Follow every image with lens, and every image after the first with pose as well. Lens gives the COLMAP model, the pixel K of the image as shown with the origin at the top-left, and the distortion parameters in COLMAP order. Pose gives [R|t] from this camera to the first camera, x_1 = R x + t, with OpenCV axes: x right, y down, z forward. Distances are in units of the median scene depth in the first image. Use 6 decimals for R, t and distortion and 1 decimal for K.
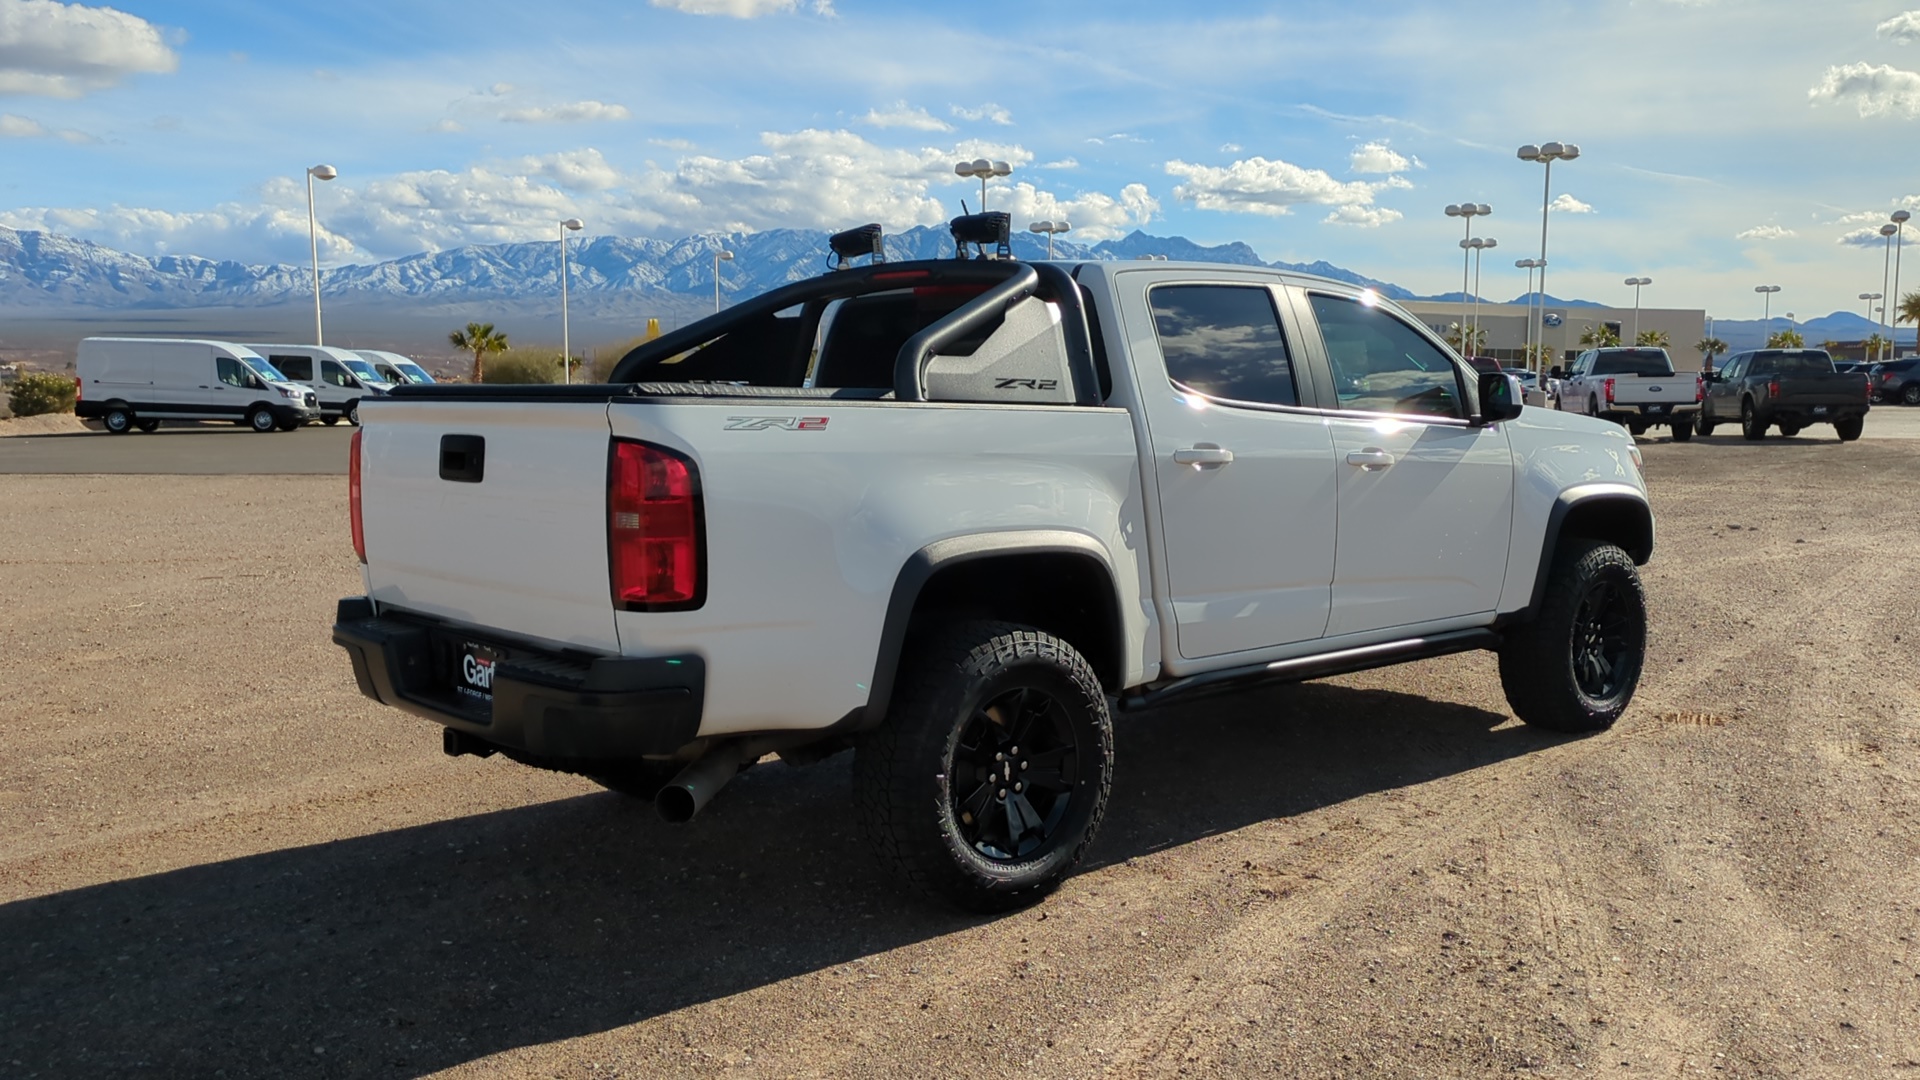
lens RADIAL K [[1644.2, 0, 977.7], [0, 1644.2, 545.7], [0, 0, 1]] dist [0.085340, -0.123480]
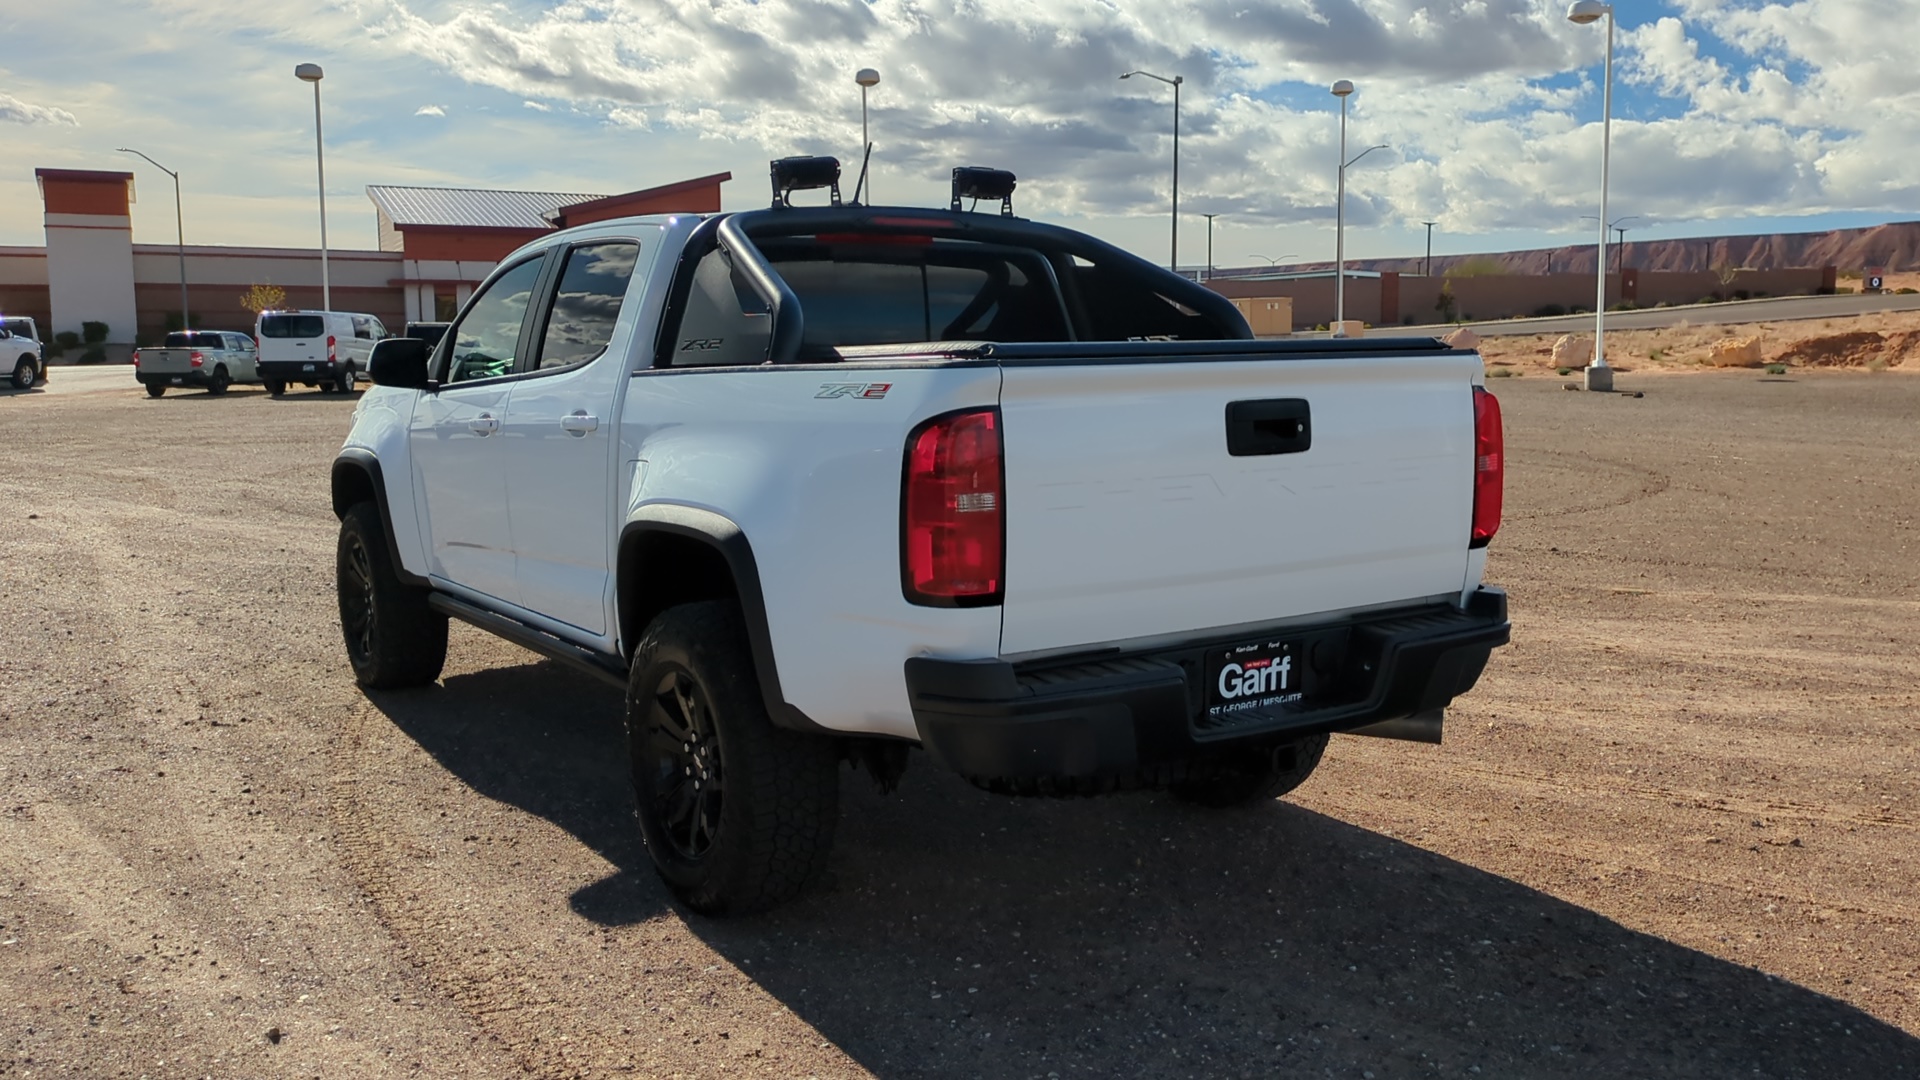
lens RADIAL K [[1644.2, 0, 977.7], [0, 1644.2, 545.7], [0, 0, 1]] dist [0.085340, -0.123480]
pose [[0.148477, -0.119140, 0.981713, -0.928257], [0.103361, 0.989149, 0.104410, -0.075947], [-0.983499, 0.085968, 0.159180, 0.809011]]
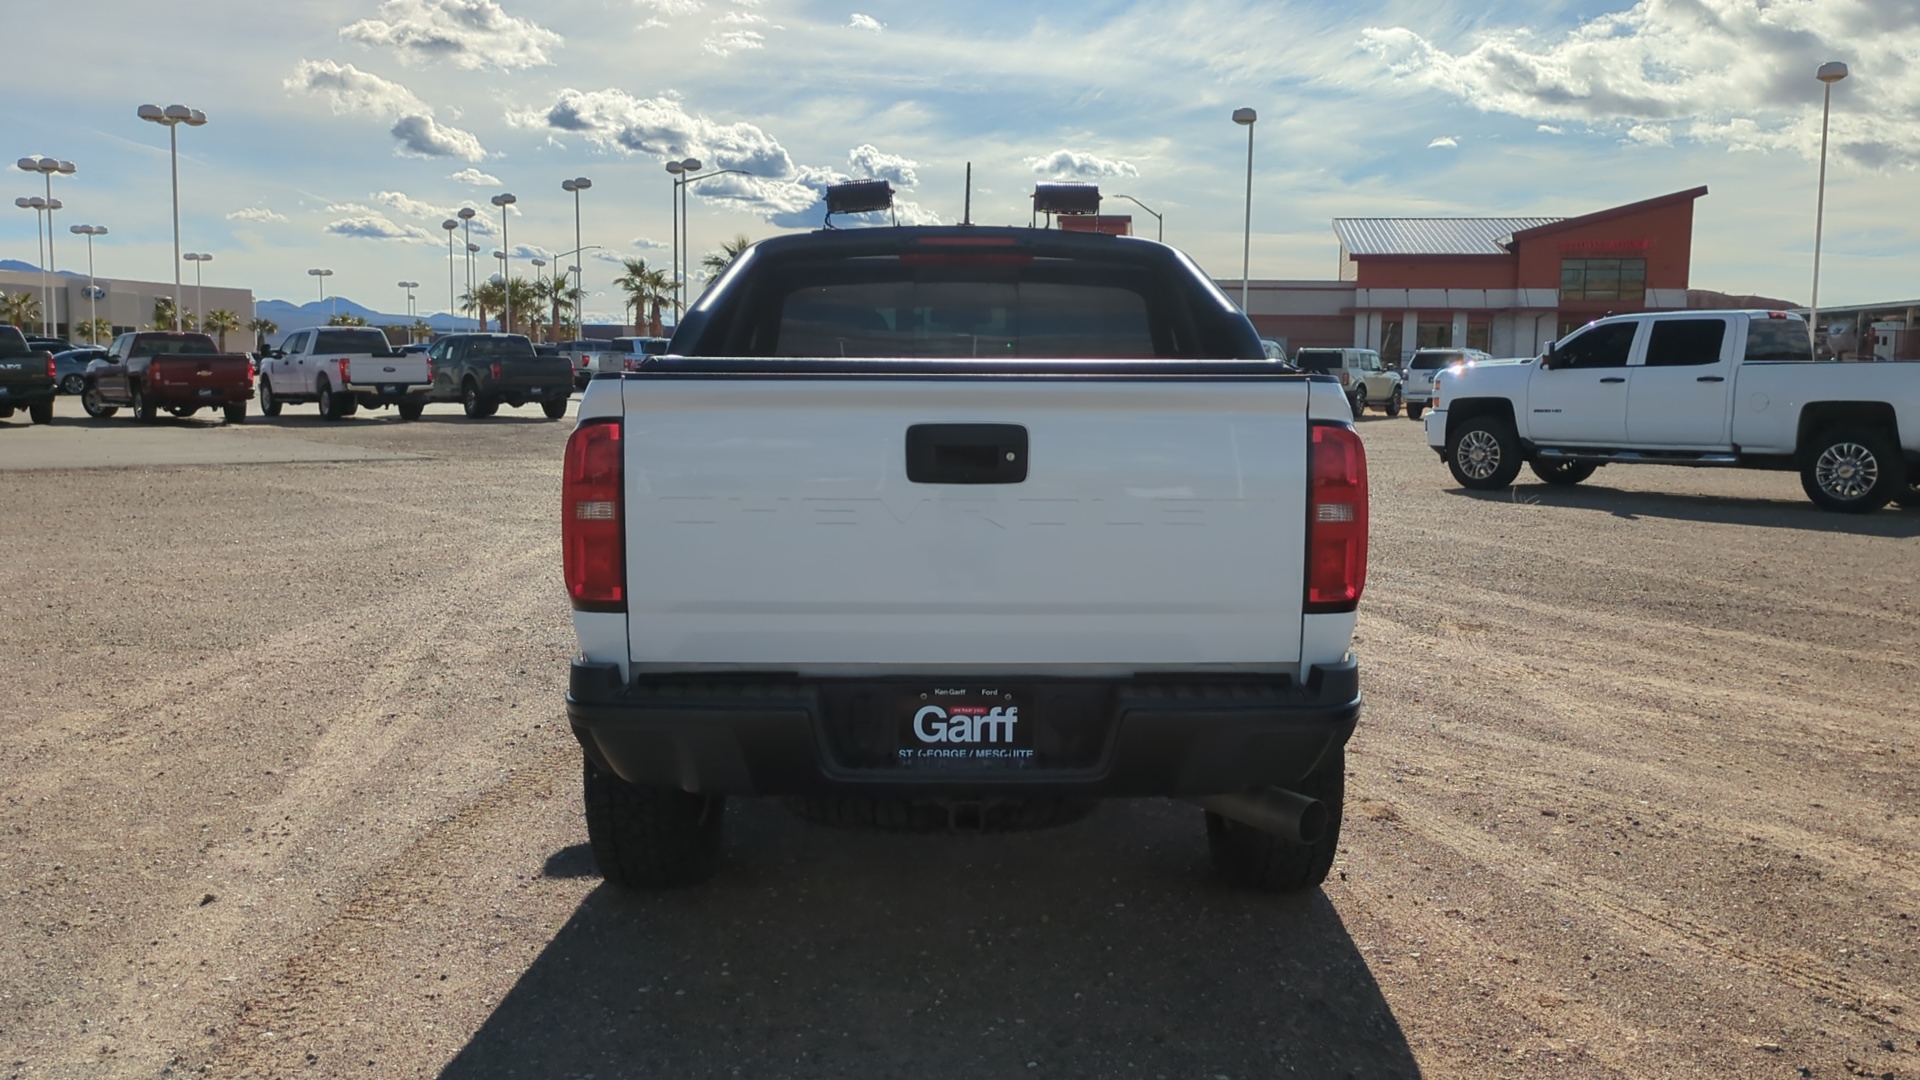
lens RADIAL K [[1646.8, 0, 972.7], [0, 1646.8, 541.1], [0, 0, 1]] dist [0.047483, -0.019359]
pose [[0.663667, -0.069355, 0.744806, -0.707079], [0.062375, 0.997356, 0.037292, -0.031582], [-0.745423, 0.021708, 0.666238, 0.384151]]
